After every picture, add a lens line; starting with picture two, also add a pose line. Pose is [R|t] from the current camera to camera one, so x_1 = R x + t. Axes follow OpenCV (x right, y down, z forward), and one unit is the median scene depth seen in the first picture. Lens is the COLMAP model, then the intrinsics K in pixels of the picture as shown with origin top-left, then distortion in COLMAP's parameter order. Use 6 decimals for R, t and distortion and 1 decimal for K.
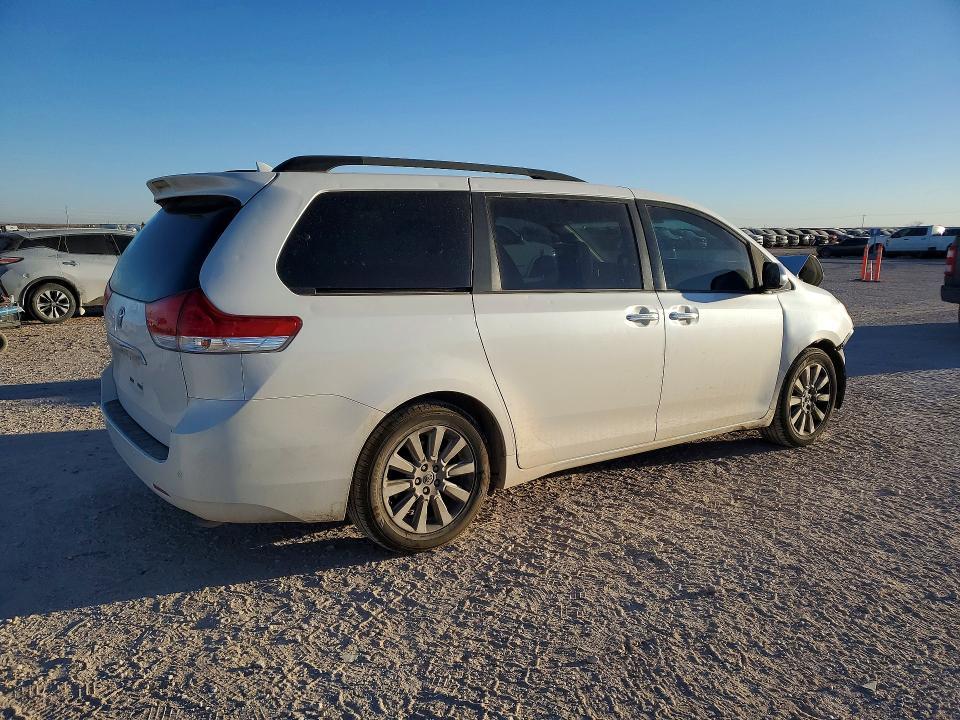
lens RADIAL K [[786.4, 0, 480.0], [0, 786.4, 360.0], [0, 0, 1]] dist [-0.003096, -0.003264]
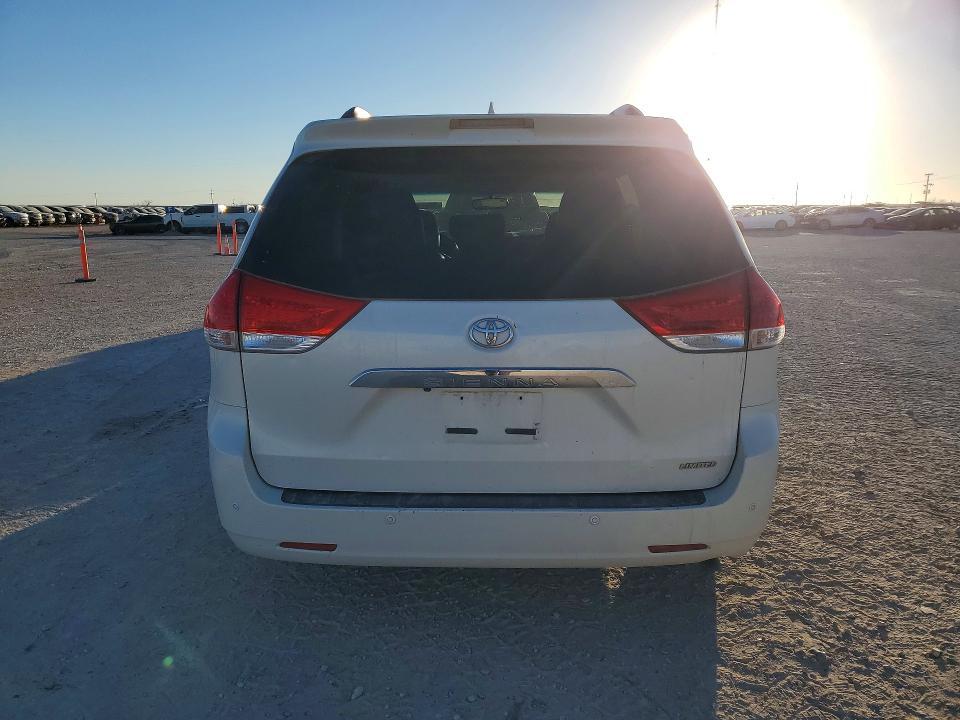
lens RADIAL K [[759.0, 0, 480.0], [0, 759.0, 360.0], [0, 0, 1]] dist [0.003103, 0.000408]
pose [[0.577186, -0.153270, 0.802100, -0.108275], [0.127115, 0.987119, 0.097153, -0.010212], [-0.806658, 0.045883, 0.589234, 0.074801]]
